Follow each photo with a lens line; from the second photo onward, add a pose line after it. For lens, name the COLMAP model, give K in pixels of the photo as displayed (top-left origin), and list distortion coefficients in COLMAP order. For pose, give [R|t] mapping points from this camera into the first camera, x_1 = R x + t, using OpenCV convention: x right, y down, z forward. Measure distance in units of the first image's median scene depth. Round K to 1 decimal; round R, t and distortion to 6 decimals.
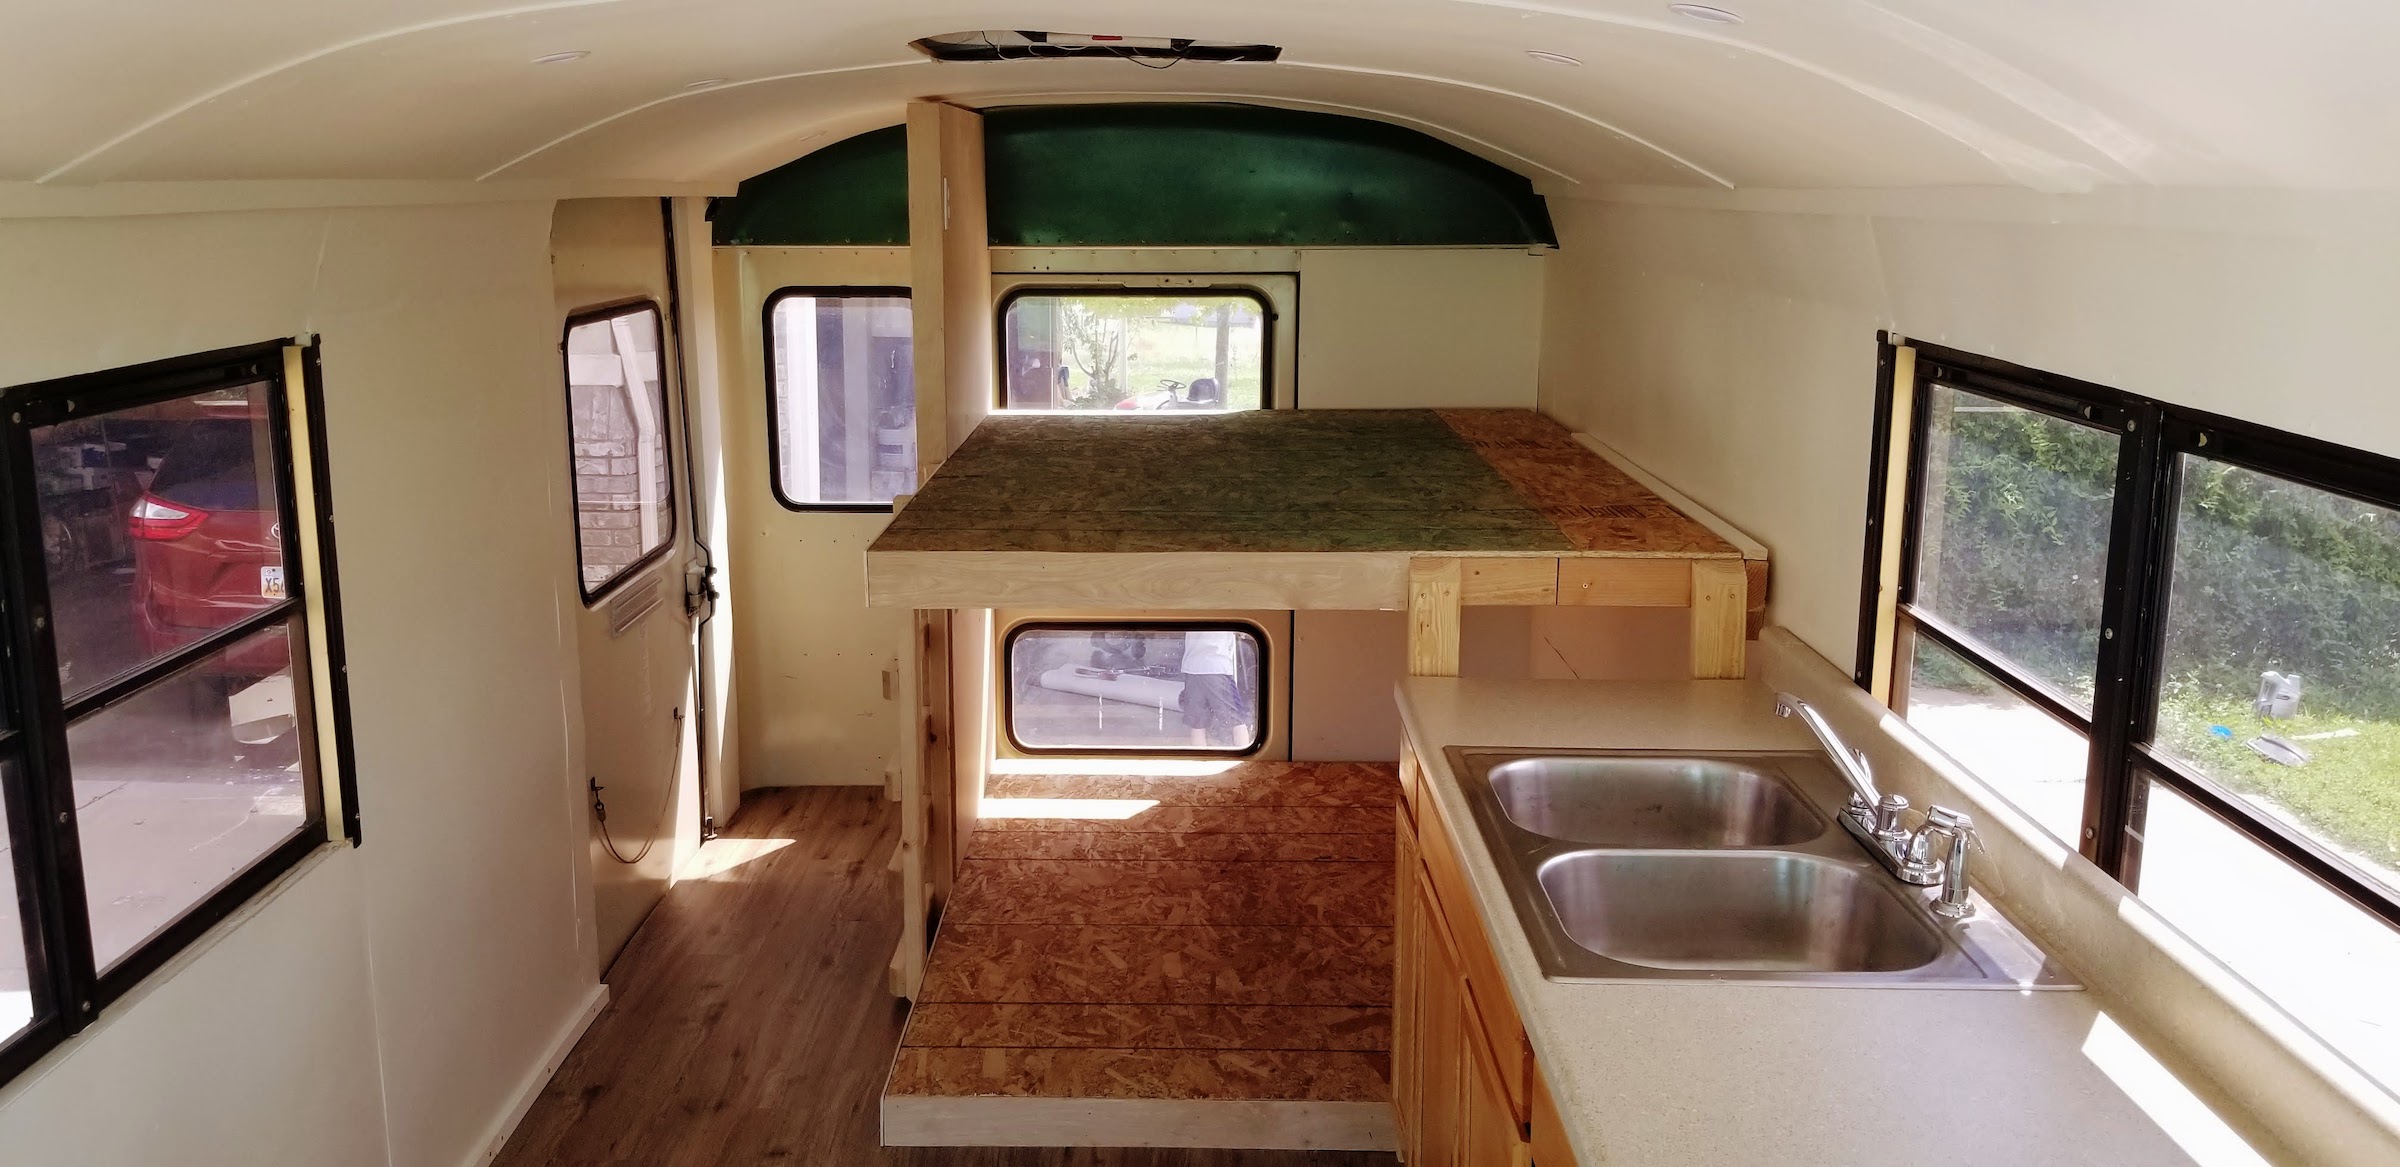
lens RADIAL K [[1860.5, 0, 1200.0], [0, 1860.5, 583.5], [0, 0, 1]] dist [0.009111, 0.003392]
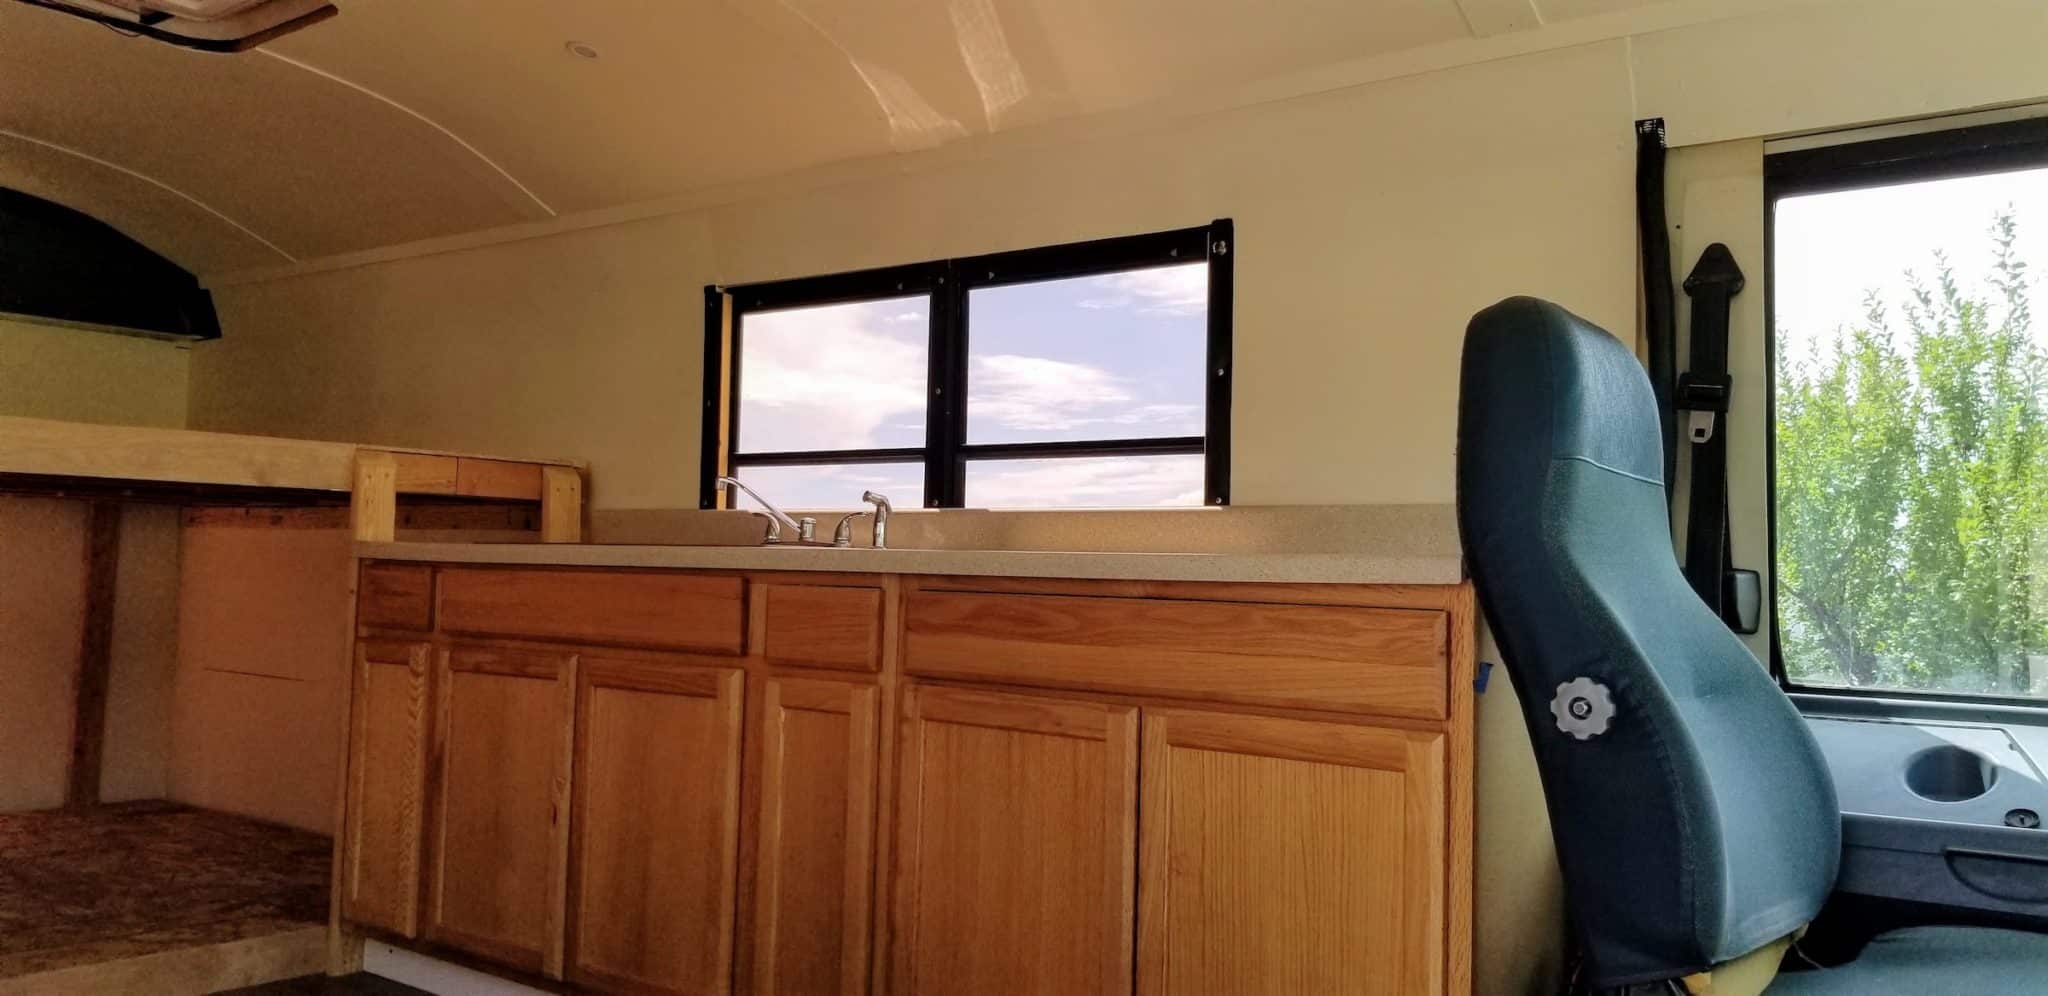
lens RADIAL K [[1587.6, 0, 1024.0], [0, 1587.6, 498.0], [0, 0, 1]] dist [0.009111, 0.003392]
pose [[0.624432, 0.046308, 0.779705, -0.447435], [0.140567, 0.975280, -0.170498, 0.268627], [-0.768326, 0.216065, 0.602487, 0.004481]]
